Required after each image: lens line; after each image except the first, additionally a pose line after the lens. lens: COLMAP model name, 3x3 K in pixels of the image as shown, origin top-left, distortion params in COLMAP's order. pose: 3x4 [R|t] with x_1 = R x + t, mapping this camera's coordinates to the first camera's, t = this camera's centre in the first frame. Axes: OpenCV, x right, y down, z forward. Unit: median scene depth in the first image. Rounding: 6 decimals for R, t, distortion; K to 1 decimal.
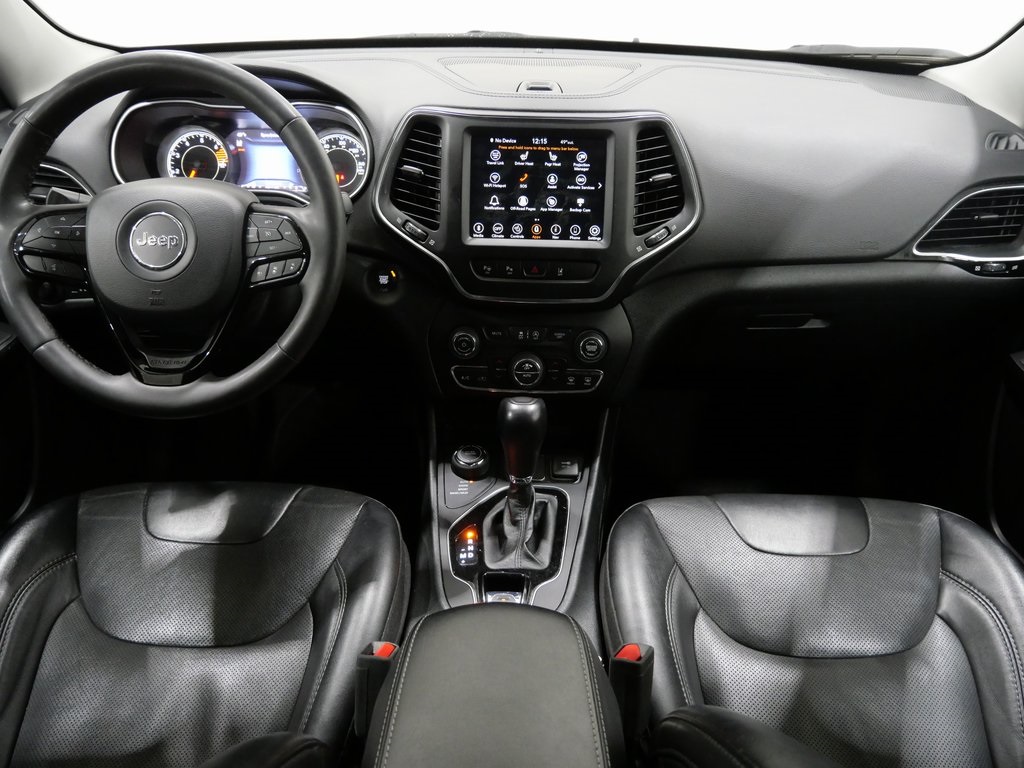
lens RADIAL K [[768.6, 0, 512.0], [0, 768.6, 384.0], [0, 0, 1]] dist [-0.006051, 0.004822]
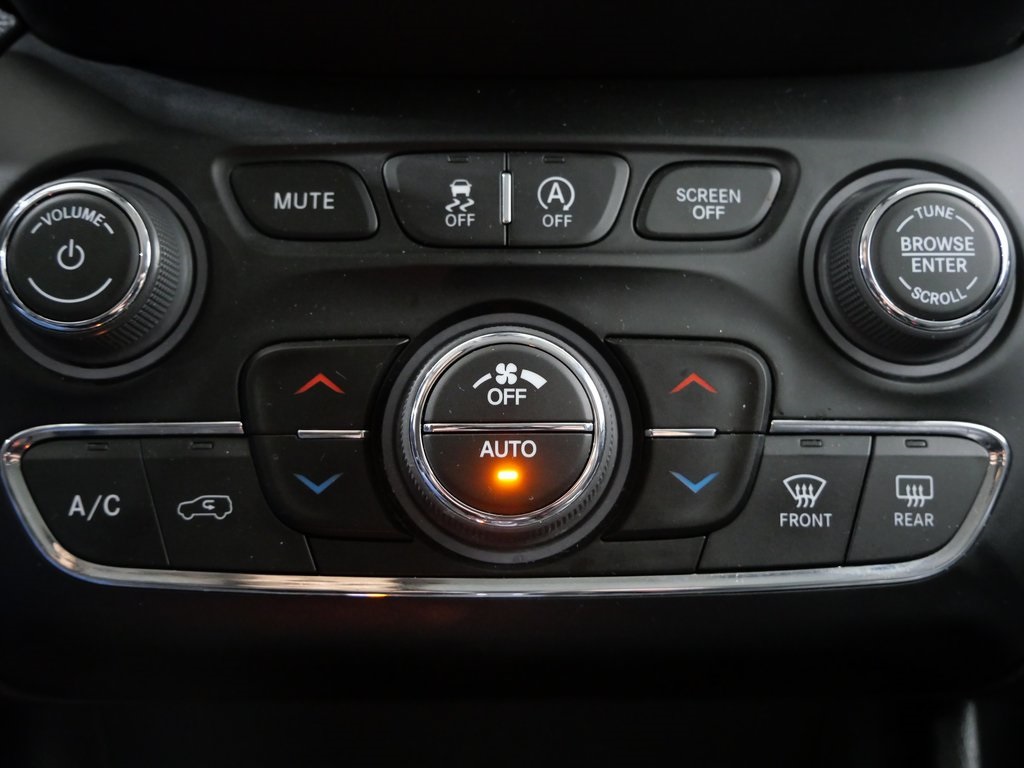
lens RADIAL K [[1011.0, 0, 512.0], [0, 1011.0, 384.0], [0, 0, 1]] dist [0.002153, -0.002176]
pose [[0.999091, -0.027589, 0.032502, 0.015186], [0.037019, 0.939541, -0.340430, 0.041987], [-0.021144, 0.341324, 0.939708, 0.862972]]
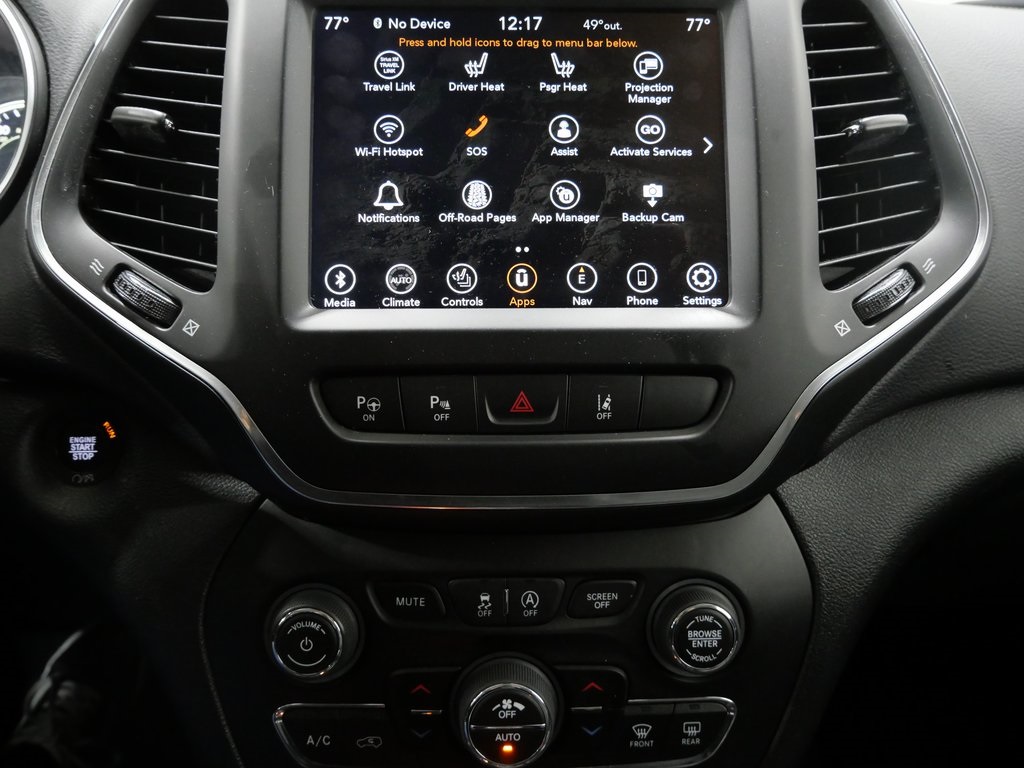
lens RADIAL K [[772.8, 0, 512.0], [0, 772.8, 384.0], [0, 0, 1]] dist [-0.007408, -0.001990]
pose [[0.998483, -0.031244, 0.045328, 0.011870], [0.039137, 0.981900, -0.185315, -0.098668], [-0.038717, 0.186808, 0.981633, 0.693678]]
